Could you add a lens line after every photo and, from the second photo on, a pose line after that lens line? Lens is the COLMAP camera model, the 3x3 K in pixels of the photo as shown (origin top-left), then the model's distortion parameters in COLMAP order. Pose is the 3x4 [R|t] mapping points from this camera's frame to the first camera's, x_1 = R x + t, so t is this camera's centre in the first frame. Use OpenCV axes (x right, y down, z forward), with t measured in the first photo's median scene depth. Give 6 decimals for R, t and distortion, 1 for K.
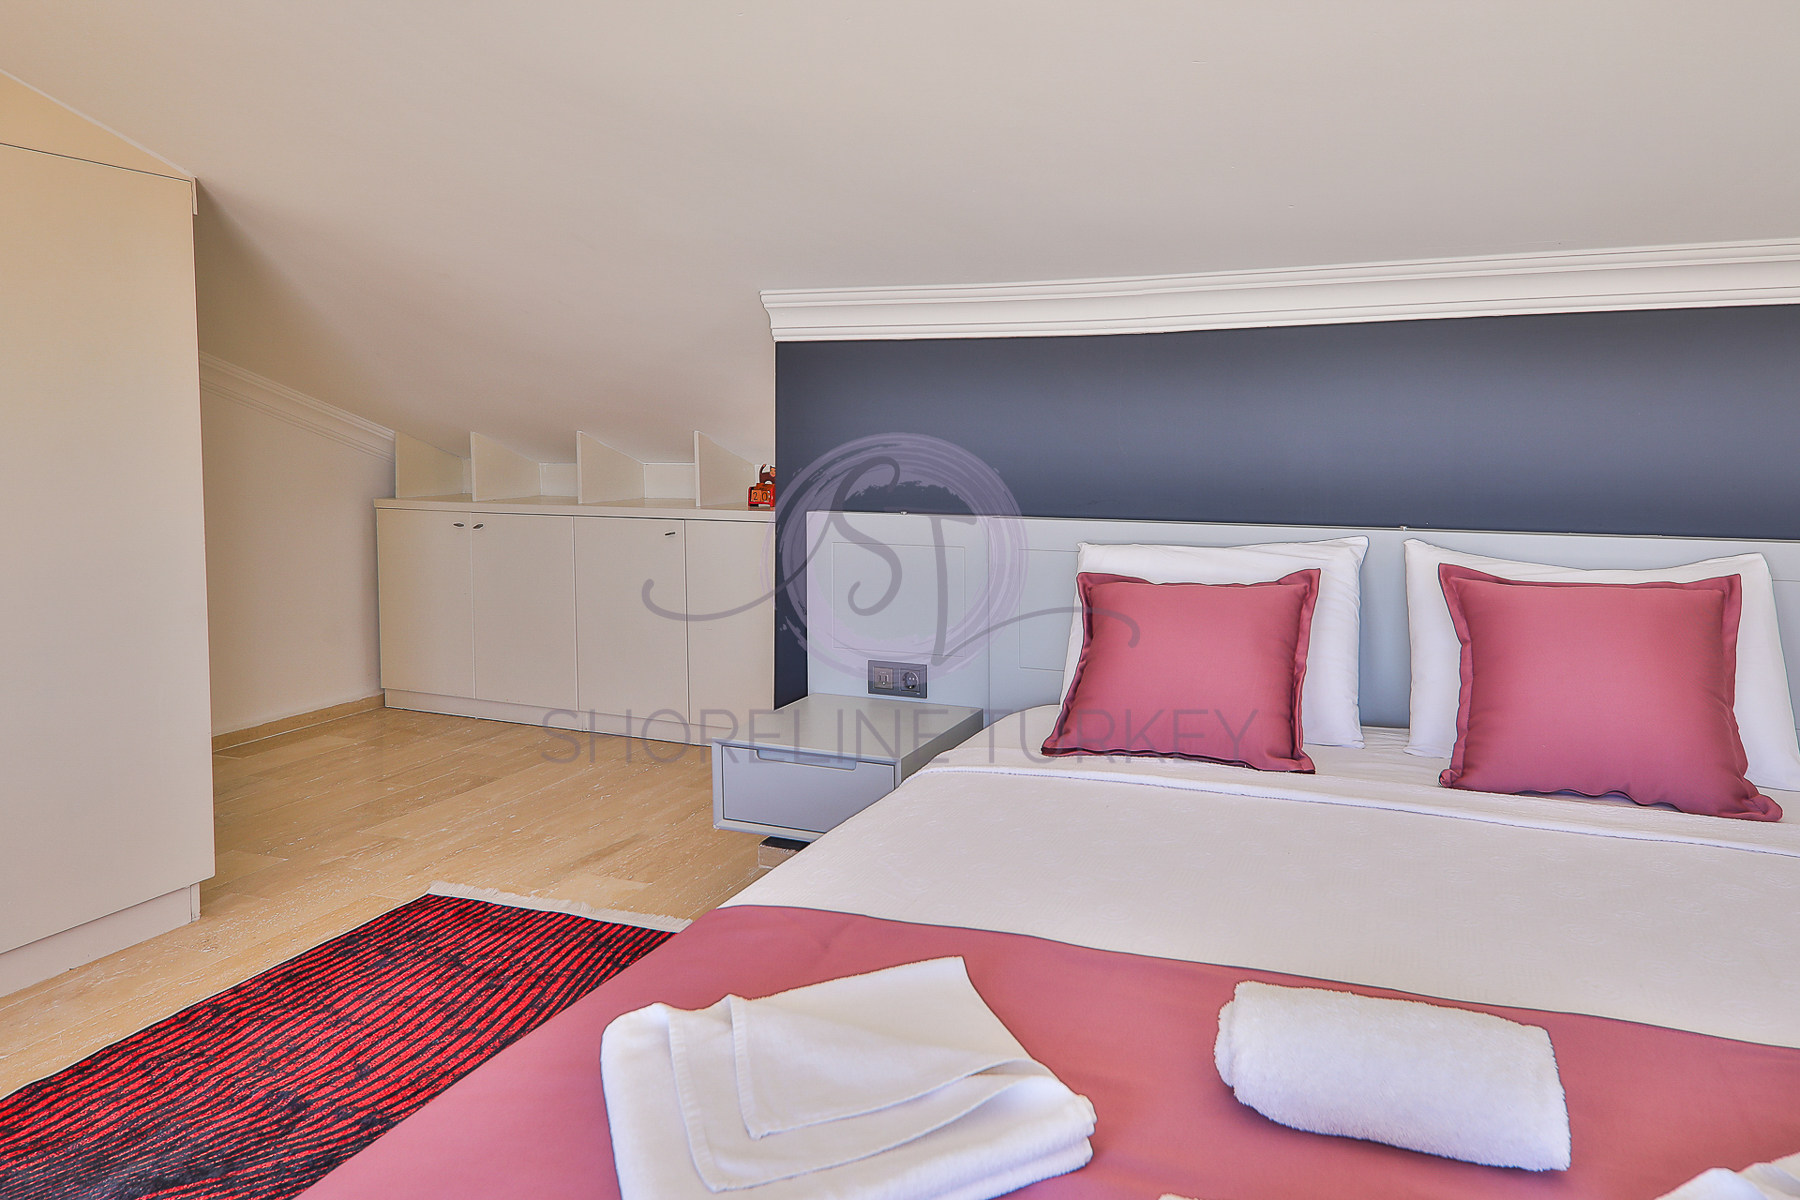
lens RADIAL K [[1017.7, 0, 896.9], [0, 1017.7, 600.4], [0, 0, 1]] dist [-0.003577, -0.000497]
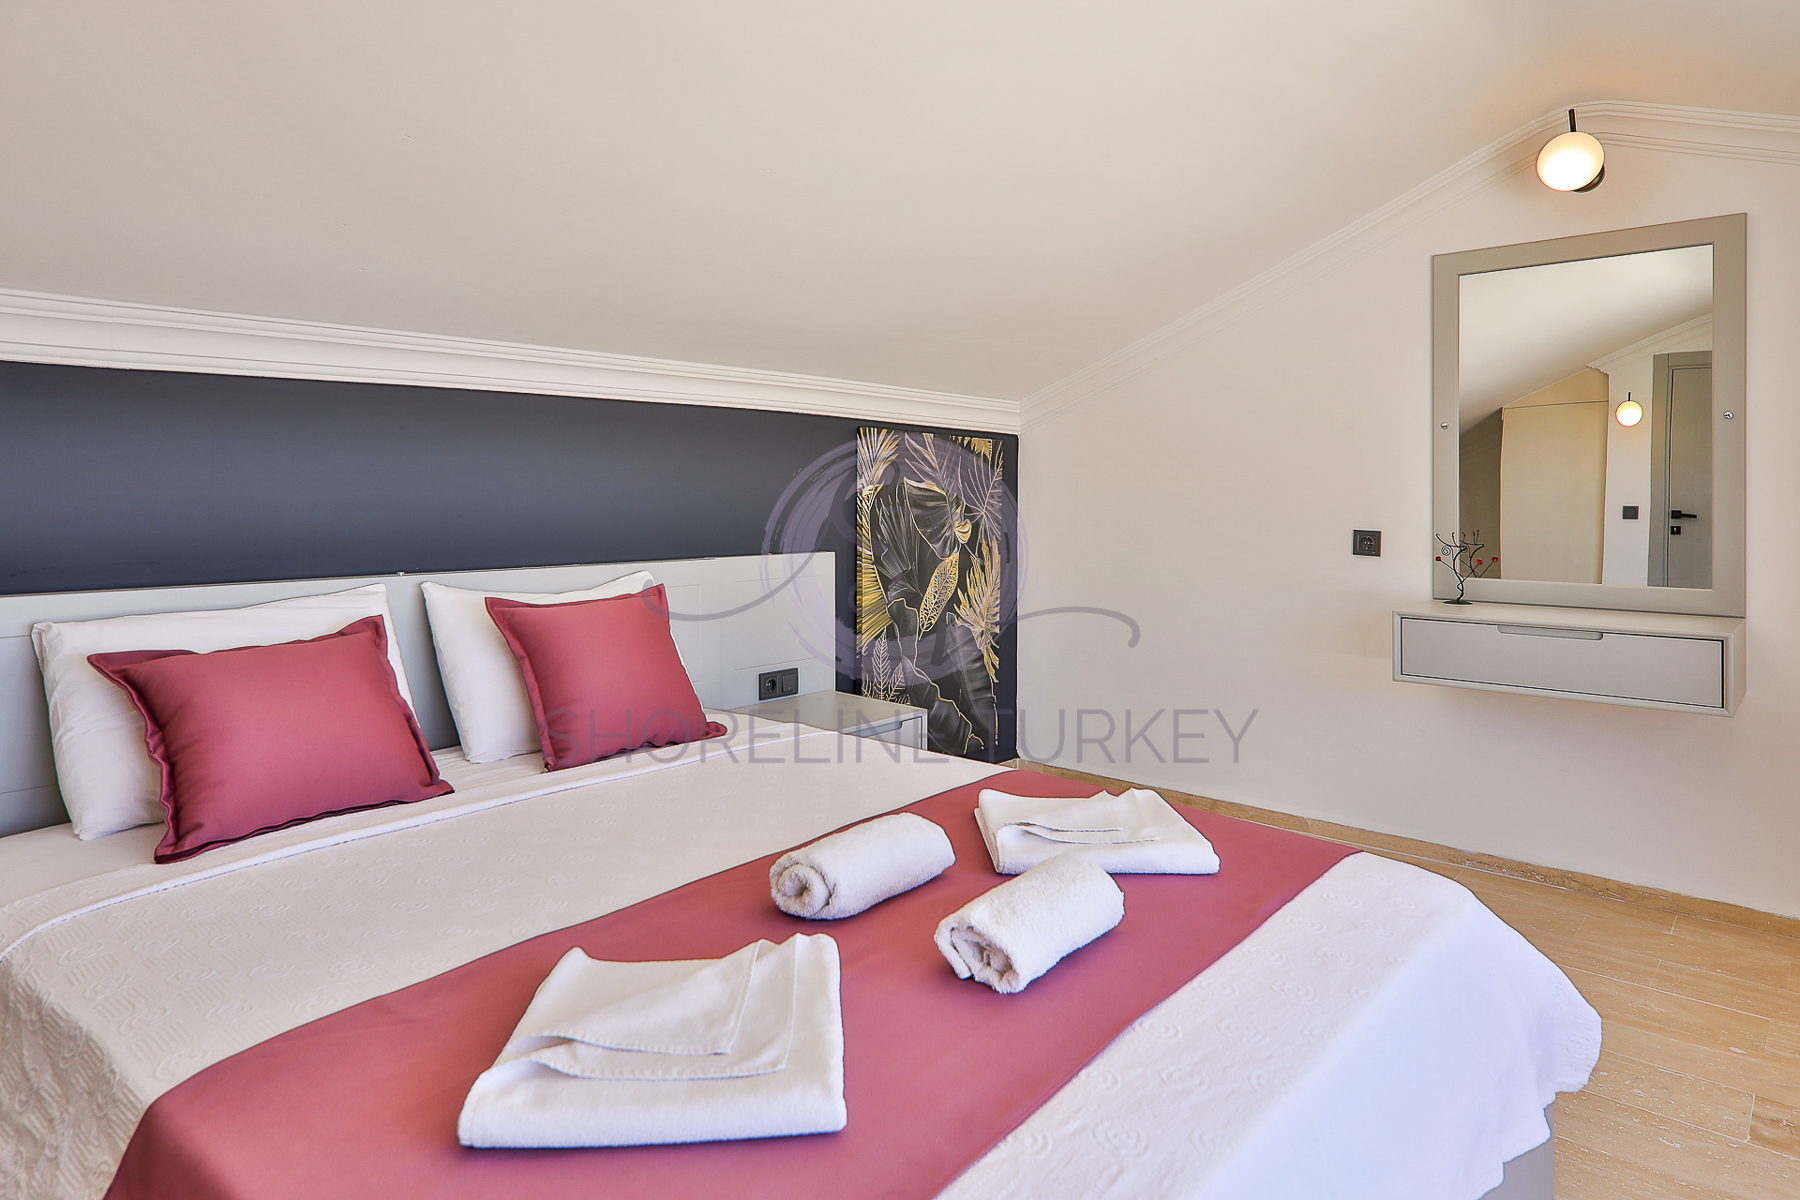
lens RADIAL K [[1017.7, 0, 891.5], [0, 1017.7, 605.7], [0, 0, 1]] dist [-0.003577, -0.000497]
pose [[0.402211, -0.097087, 0.910385, -0.332189], [0.142443, 0.988889, 0.042527, -0.009920], [-0.904398, 0.112573, 0.411572, 0.073323]]
